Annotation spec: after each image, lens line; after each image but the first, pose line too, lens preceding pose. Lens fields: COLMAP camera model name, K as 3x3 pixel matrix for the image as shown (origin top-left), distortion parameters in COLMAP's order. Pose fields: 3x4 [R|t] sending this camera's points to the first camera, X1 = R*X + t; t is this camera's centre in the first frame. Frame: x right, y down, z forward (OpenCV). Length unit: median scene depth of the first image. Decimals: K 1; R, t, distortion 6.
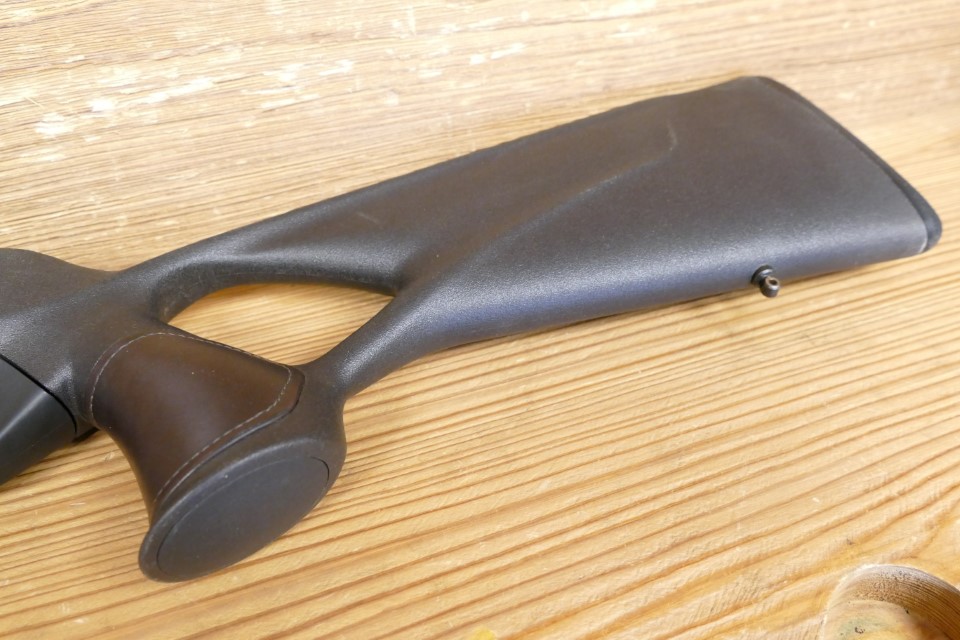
lens RADIAL K [[795.1, 0, 478.1], [0, 795.1, 320.5], [0, 0, 1]] dist [-0.030715, 0.005677]
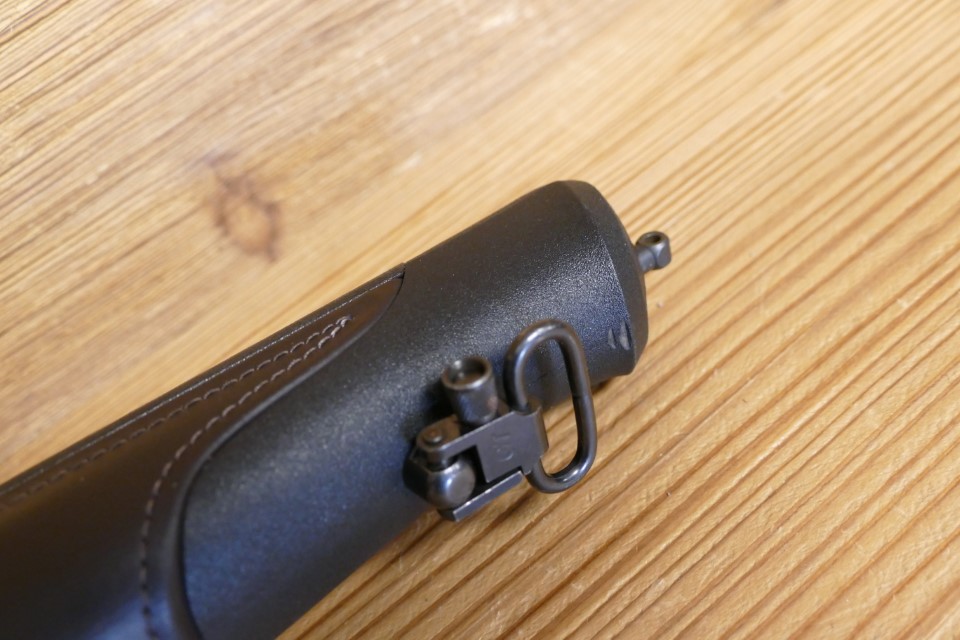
lens RADIAL K [[1011.8, 0, 483.6], [0, 1011.8, 319.1], [0, 0, 1]] dist [-0.035626, 0.000000]
pose [[0.917958, -0.396383, -0.015310, 0.545943], [0.396634, 0.916589, 0.050454, -0.210824], [-0.005966, -0.052387, 0.998609, 0.518503]]
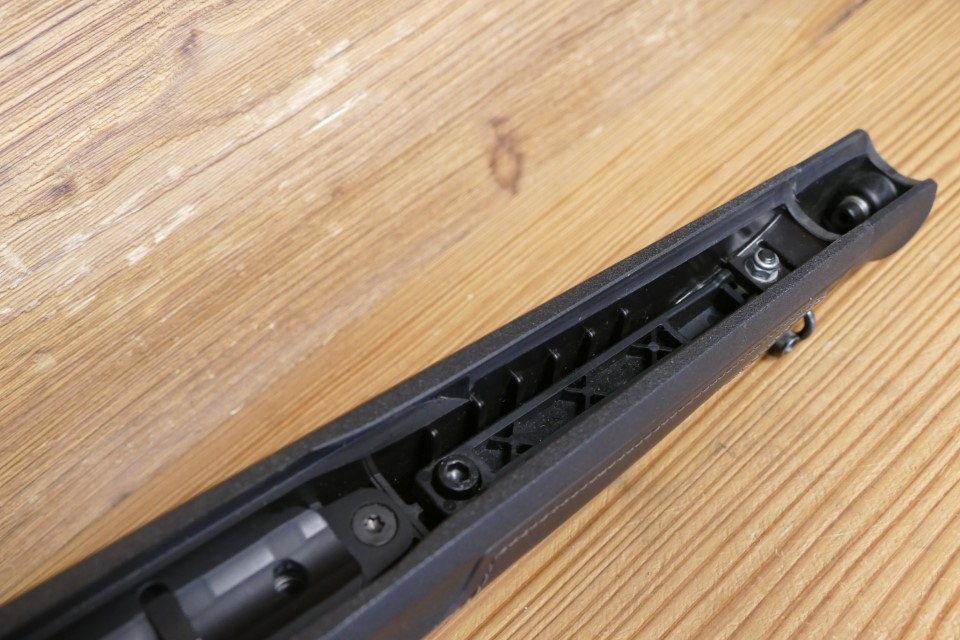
lens RADIAL K [[1011.8, 0, 478.2], [0, 1011.8, 318.4], [0, 0, 1]] dist [-0.035626, 0.000000]
pose [[0.910938, -0.404362, 0.081757, 0.188701], [0.400883, 0.914418, 0.055972, -0.228553], [-0.097393, -0.018212, 0.995079, 0.115090]]
